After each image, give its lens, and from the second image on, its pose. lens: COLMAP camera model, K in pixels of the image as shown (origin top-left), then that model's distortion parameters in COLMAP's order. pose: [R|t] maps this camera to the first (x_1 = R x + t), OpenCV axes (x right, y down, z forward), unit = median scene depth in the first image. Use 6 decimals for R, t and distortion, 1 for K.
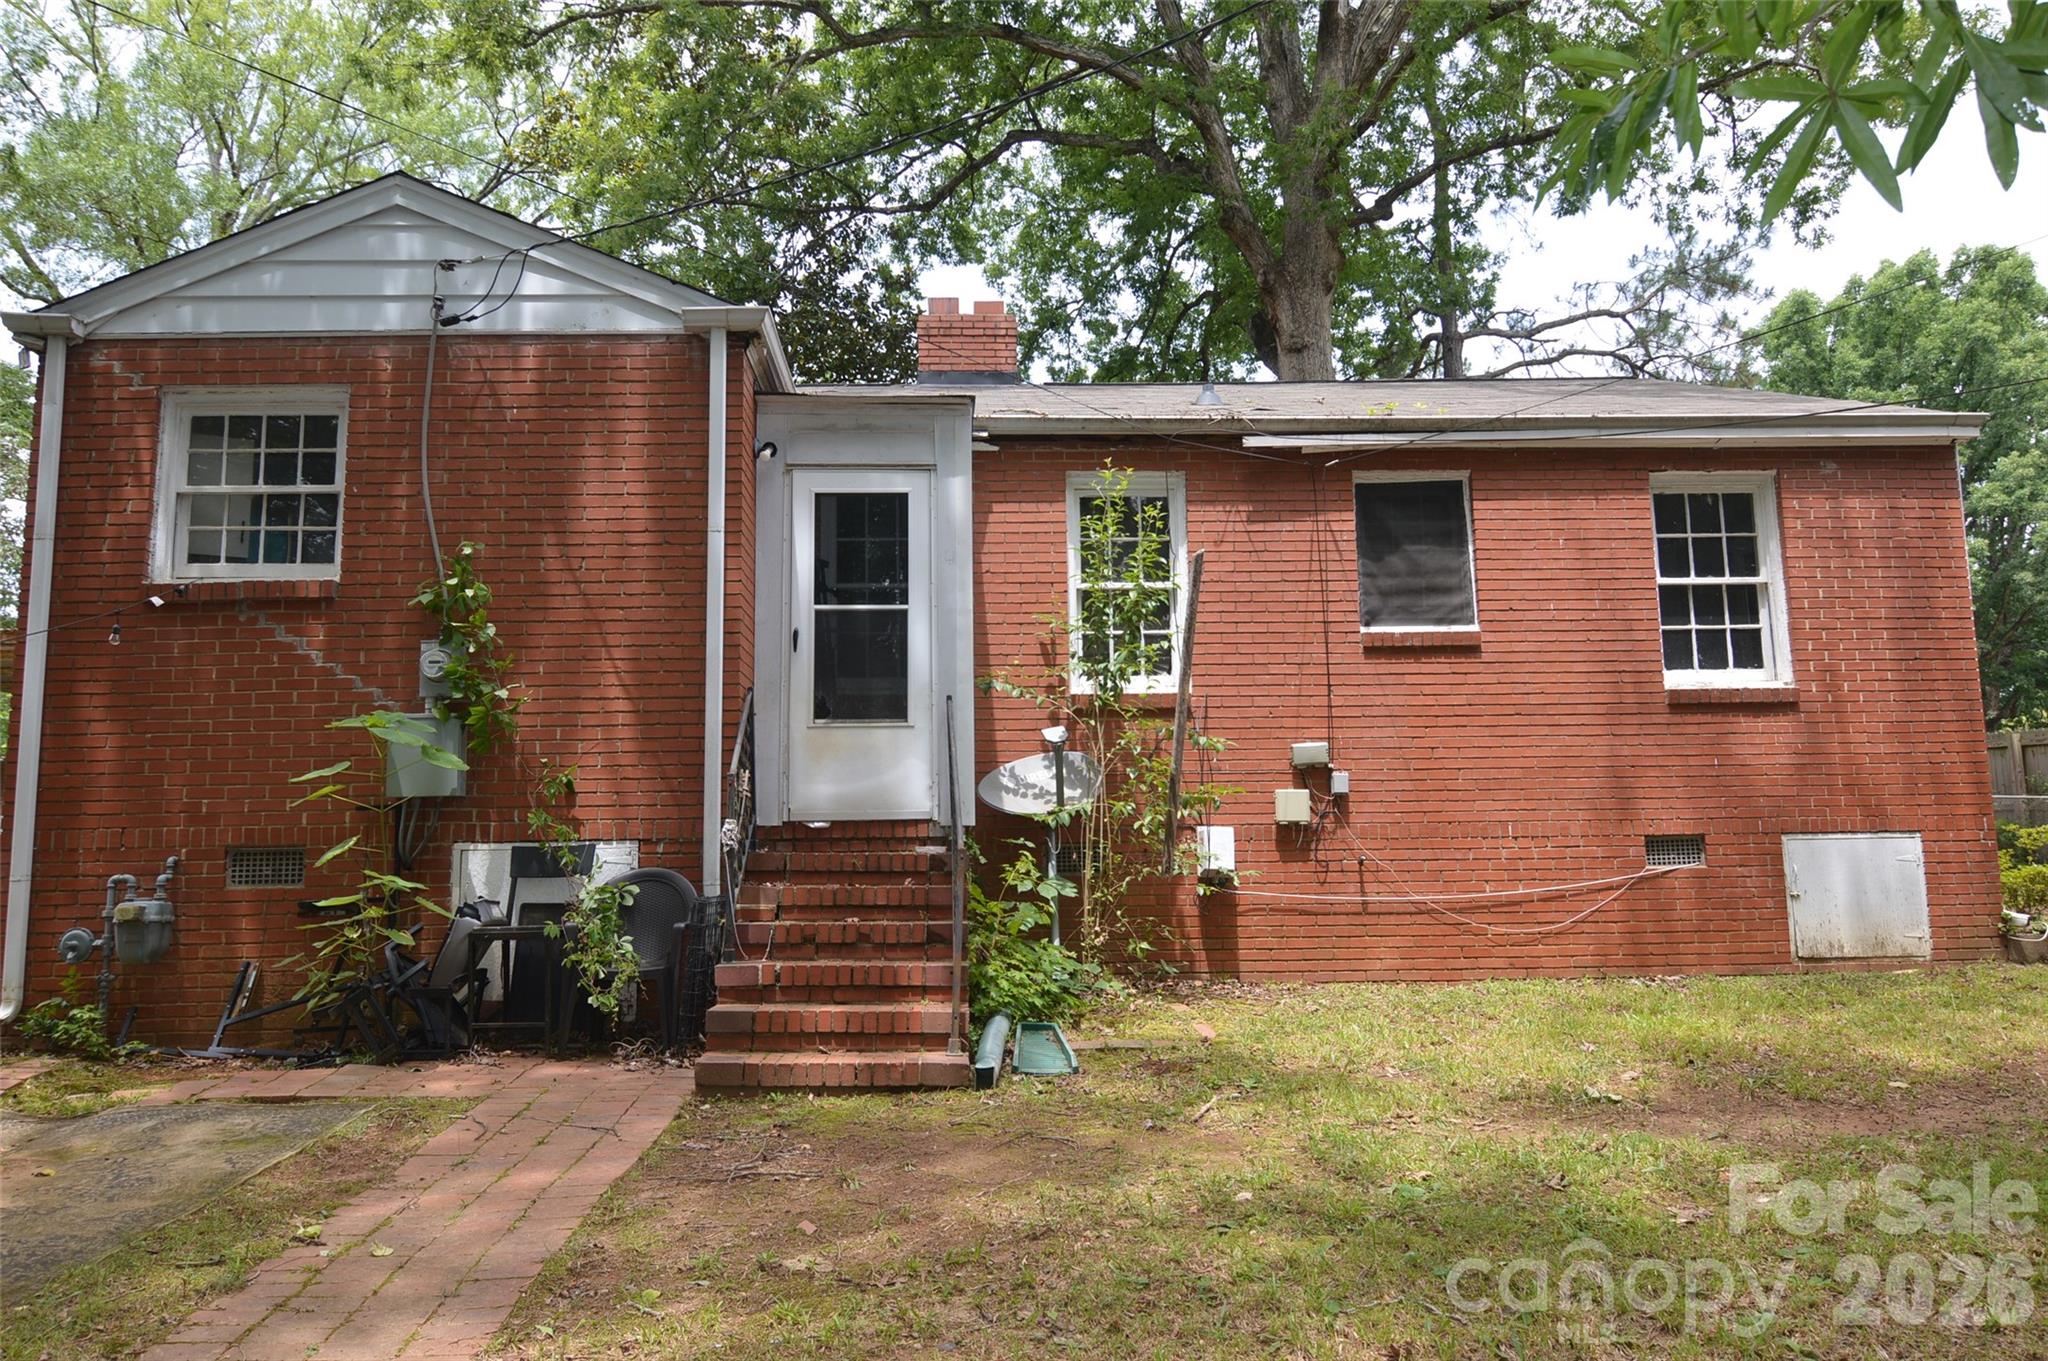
lens RADIAL K [[1421.9, 0, 1020.6], [0, 1421.9, 683.1], [0, 0, 1]] dist [0.008896, -0.024165]
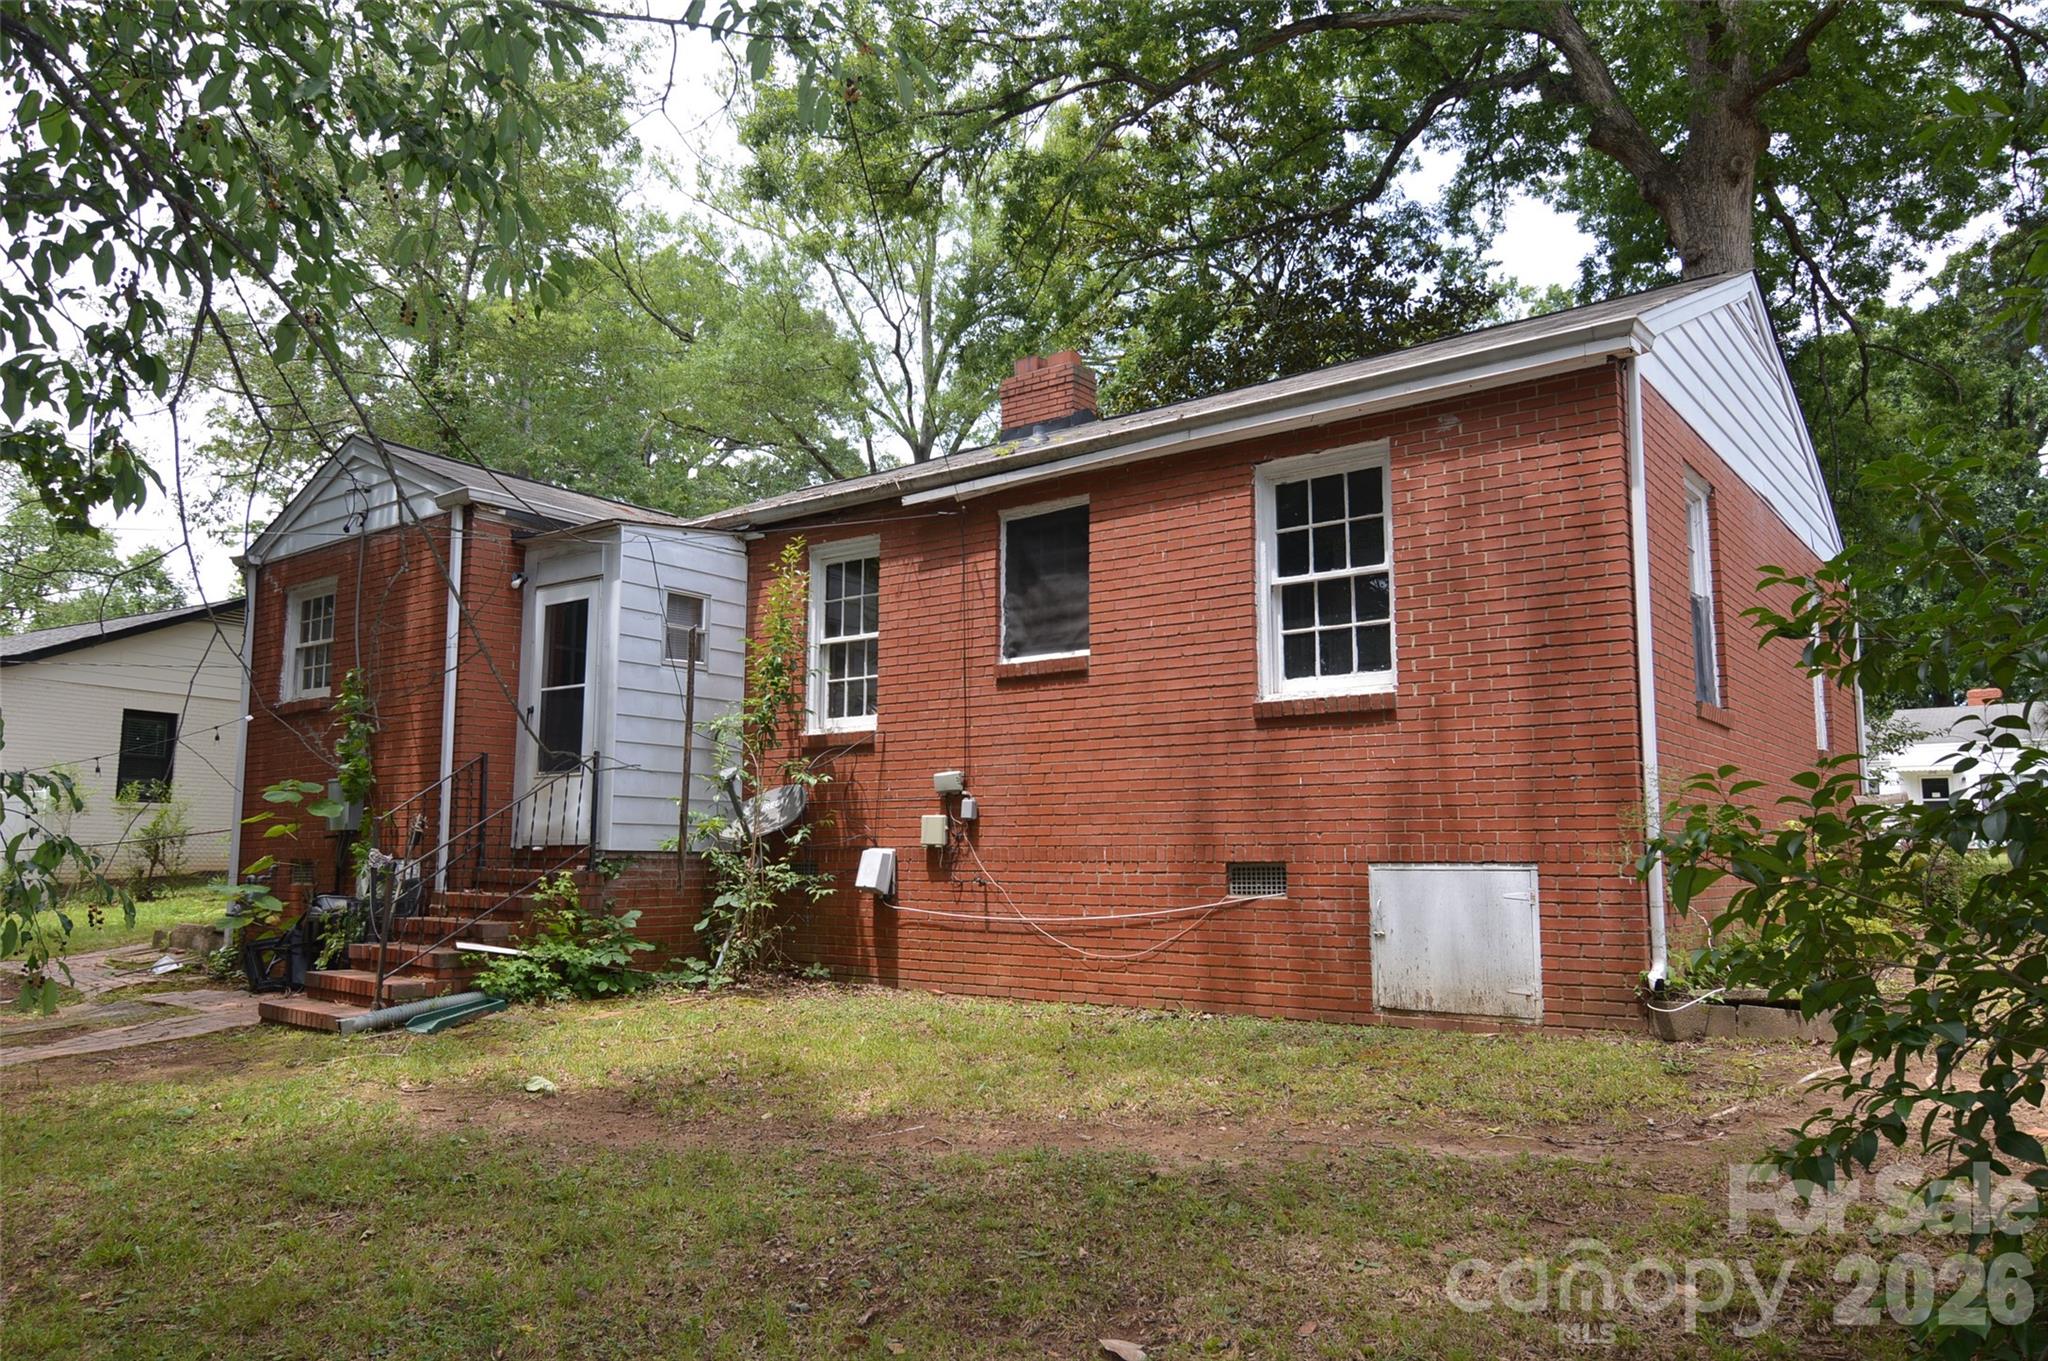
lens RADIAL K [[1421.9, 0, 1022.7], [0, 1421.9, 686.9], [0, 0, 1]] dist [0.008896, -0.024165]
pose [[0.766300, -0.062225, -0.639463, 0.931657], [0.069879, 0.997467, -0.013321, -0.004160], [0.638672, -0.034477, 0.768706, 0.202935]]
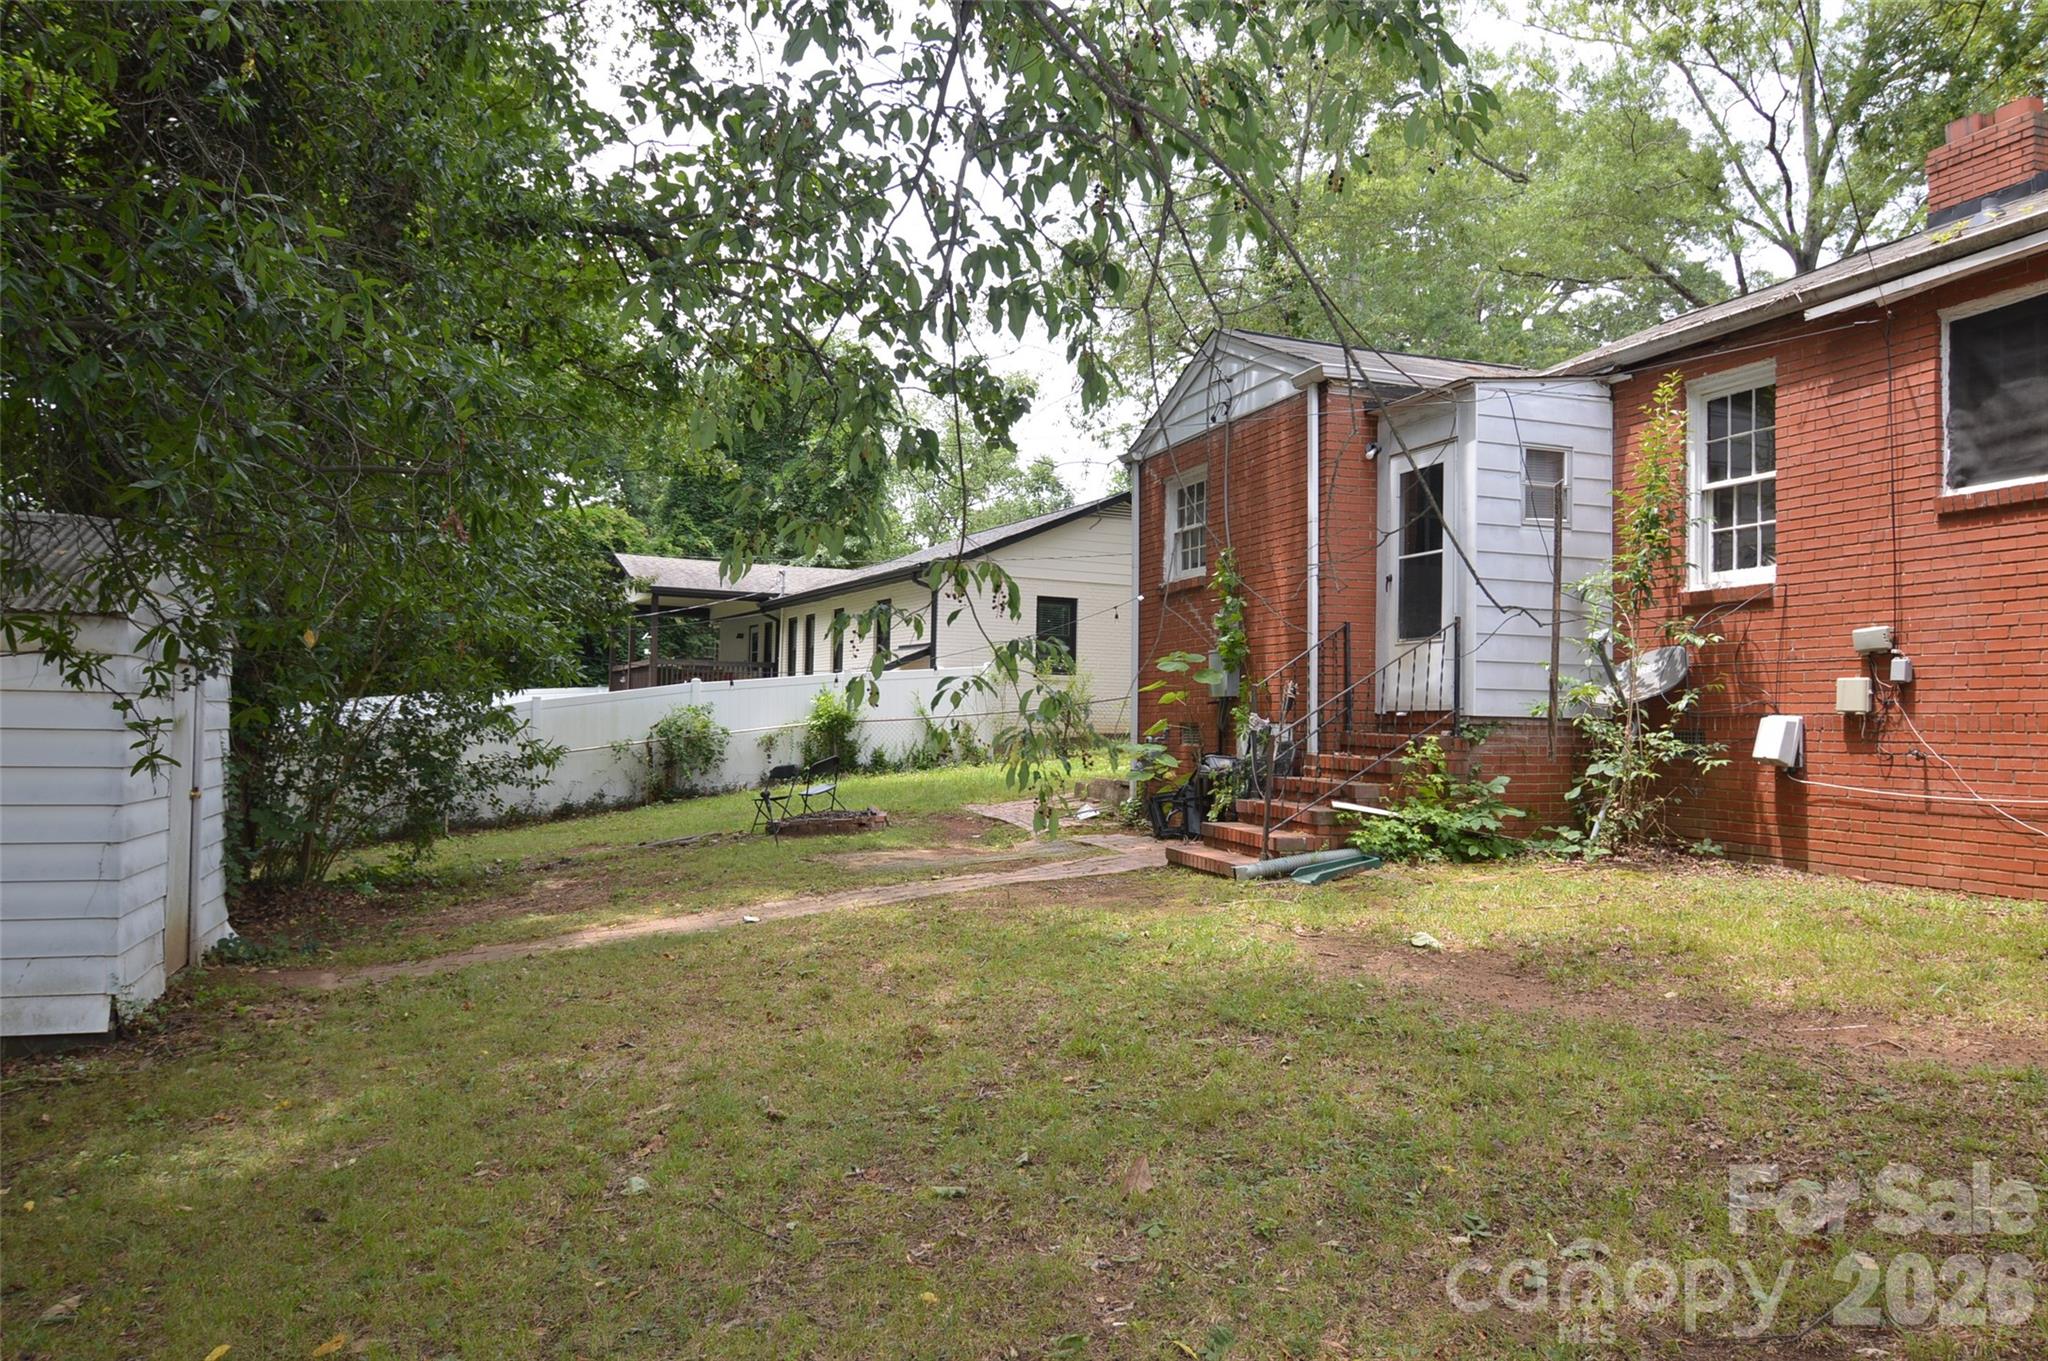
lens RADIAL K [[1421.9, 0, 1014.0], [0, 1421.9, 686.4], [0, 0, 1]] dist [0.008896, -0.024165]
pose [[0.293317, -0.007246, -0.955988, 0.916225], [0.106546, 0.993989, 0.025156, -0.002715], [0.950060, -0.109236, 0.292326, 0.187763]]
